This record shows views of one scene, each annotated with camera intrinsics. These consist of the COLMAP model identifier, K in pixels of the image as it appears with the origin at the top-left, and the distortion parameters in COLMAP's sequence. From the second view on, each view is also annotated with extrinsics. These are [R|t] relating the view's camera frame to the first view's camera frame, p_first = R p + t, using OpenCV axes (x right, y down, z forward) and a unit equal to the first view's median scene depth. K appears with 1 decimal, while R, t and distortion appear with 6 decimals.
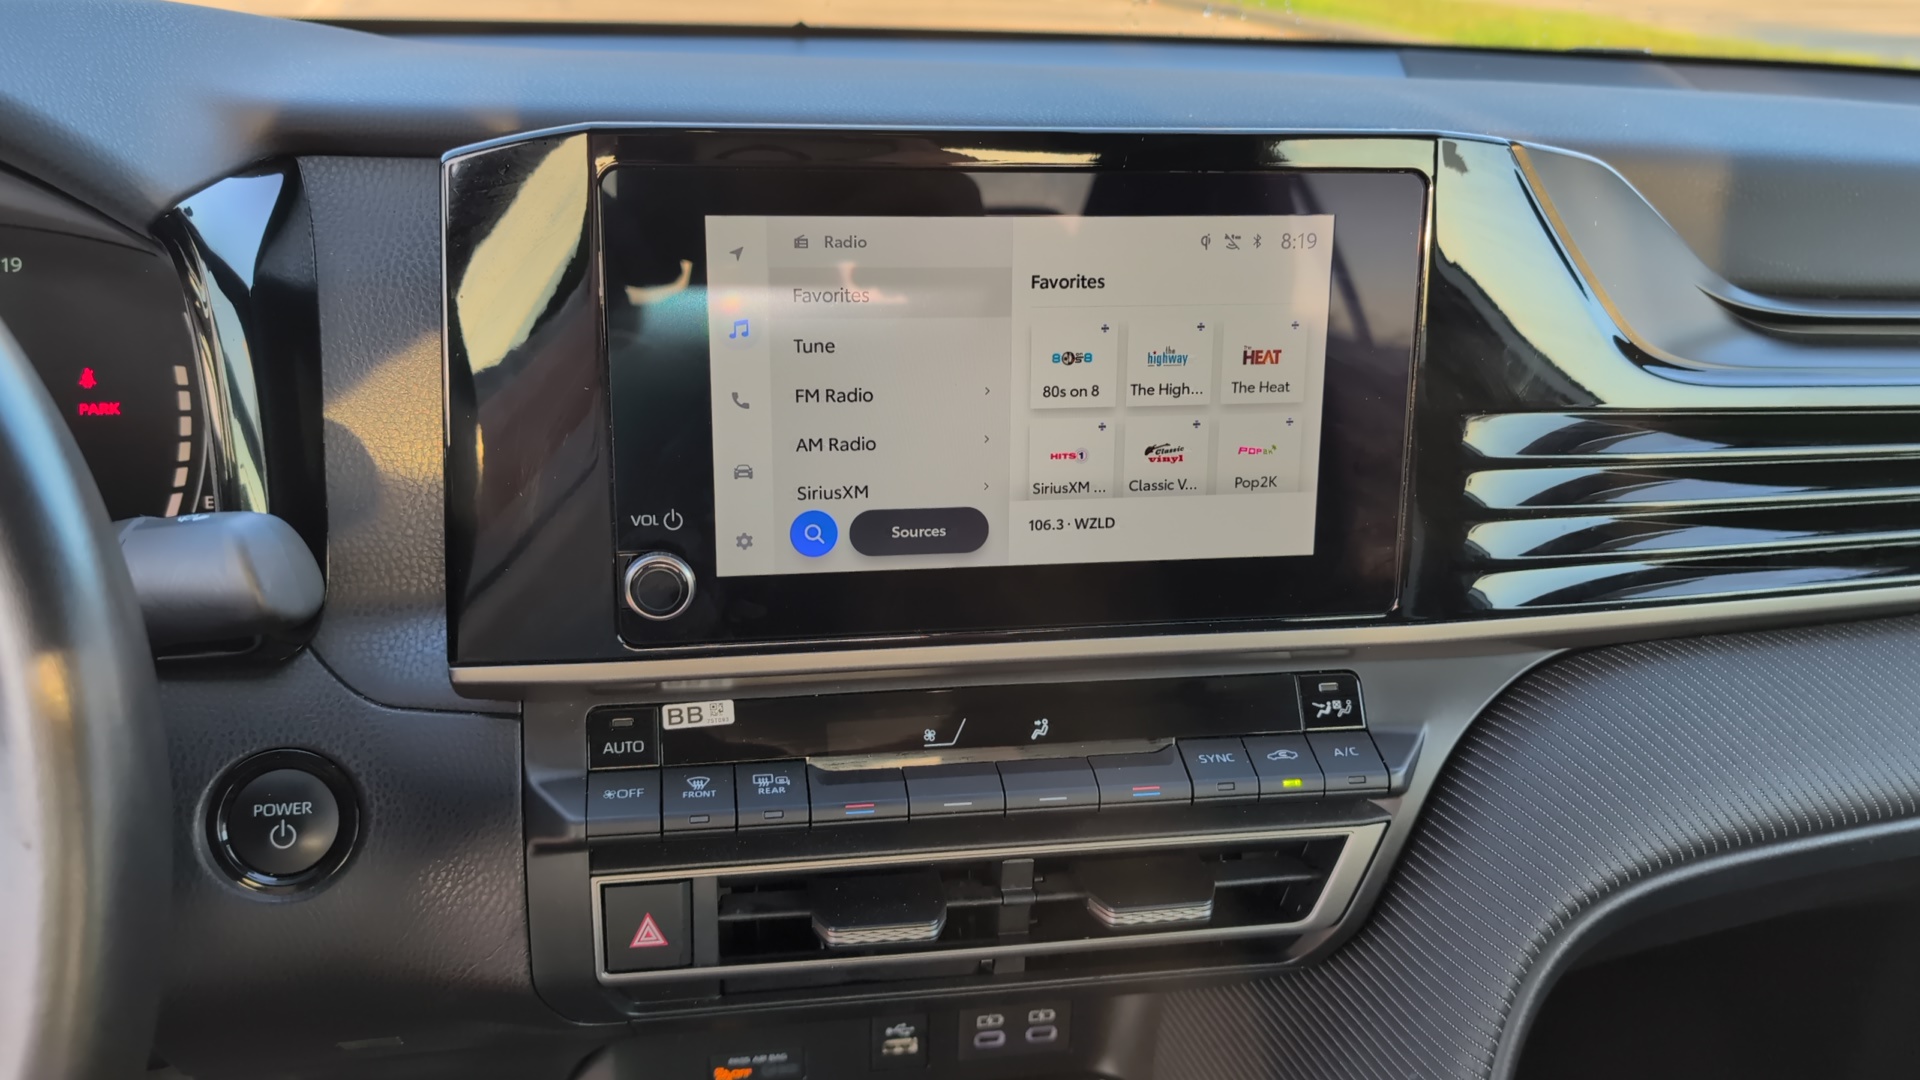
lens RADIAL K [[1598.1, 0, 960.0], [0, 1598.1, 540.0], [0, 0, 1]] dist [0.036041, -0.009318]
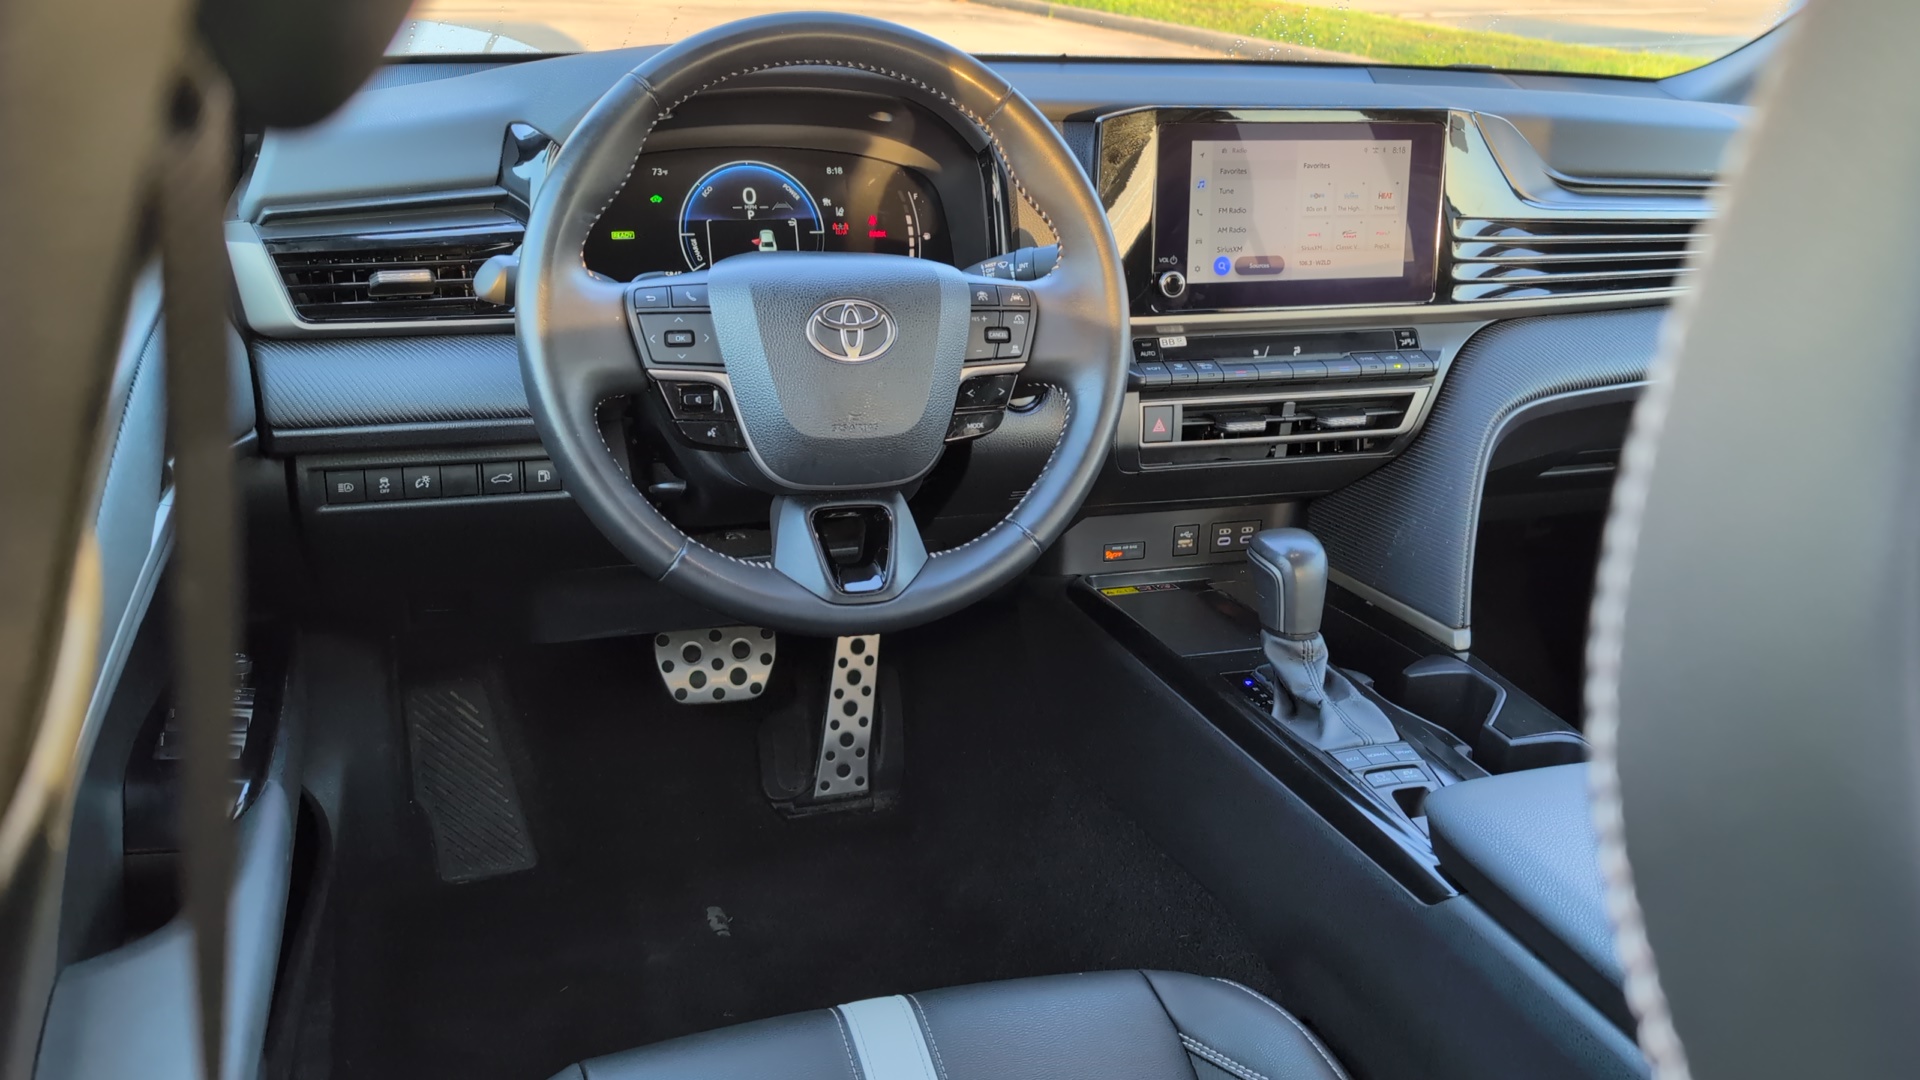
lens RADIAL K [[1641.9, 0, 960.0], [0, 1641.9, 540.0], [0, 0, 1]] dist [0.166931, -0.006041]
pose [[0.988407, -0.034952, 0.147751, -0.846195], [0.036112, 0.999334, -0.005179, 0.401058], [-0.147471, 0.010454, 0.989011, -1.446834]]
